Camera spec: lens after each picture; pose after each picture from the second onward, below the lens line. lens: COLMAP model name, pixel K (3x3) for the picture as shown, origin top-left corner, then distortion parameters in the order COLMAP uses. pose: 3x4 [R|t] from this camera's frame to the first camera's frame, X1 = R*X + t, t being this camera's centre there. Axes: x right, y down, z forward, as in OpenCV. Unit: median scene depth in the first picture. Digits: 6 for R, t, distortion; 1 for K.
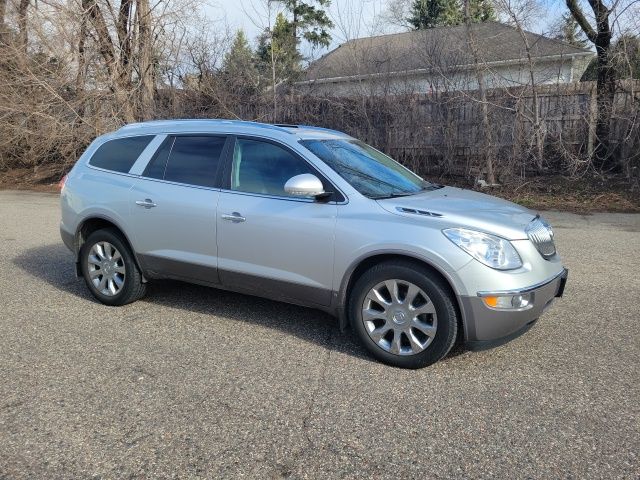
lens RADIAL K [[475.0, 0, 320.7], [0, 475.0, 238.9], [0, 0, 1]] dist [0.048924, -0.028472]
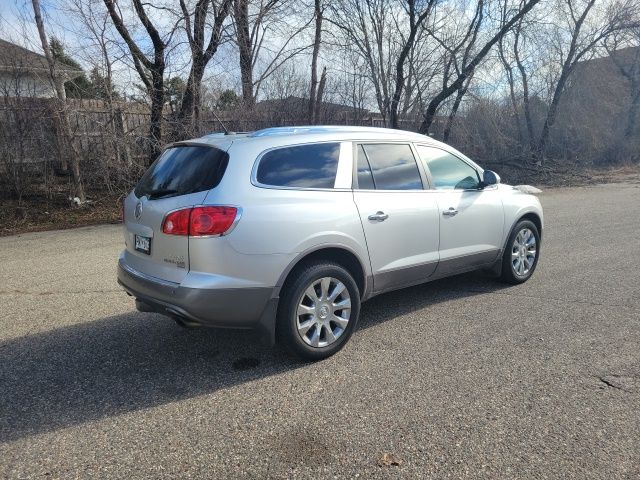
lens RADIAL K [[475.0, 0, 322.6], [0, 475.0, 242.9], [0, 0, 1]] dist [0.048924, -0.028472]
pose [[0.380190, -0.178577, 0.907505, -1.177226], [0.200855, 0.973709, 0.107458, -0.137244], [-0.902836, 0.141423, 0.406063, 0.697630]]
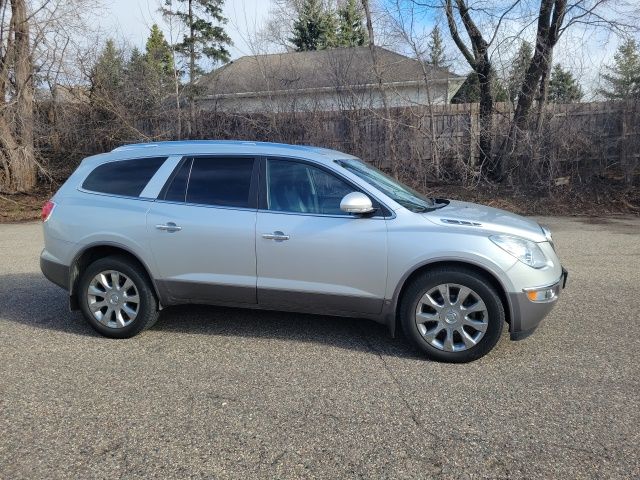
lens RADIAL K [[475.0, 0, 322.3], [0, 475.0, 234.9], [0, 0, 1]] dist [0.048924, -0.028472]
pose [[0.967428, -0.053140, 0.247505, -0.288504], [0.062092, 0.997663, -0.028502, -0.011342], [-0.245412, 0.042942, 0.968467, -0.011971]]
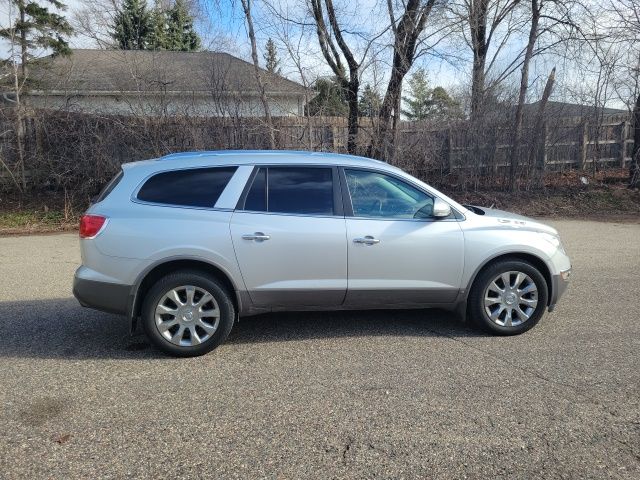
lens RADIAL K [[475.0, 0, 323.1], [0, 475.0, 241.2], [0, 0, 1]] dist [0.048924, -0.028472]
pose [[0.804528, -0.097245, 0.585900, -0.778123], [0.117563, 0.993060, 0.003393, -0.050640], [-0.582163, 0.066150, 0.810377, 0.136120]]
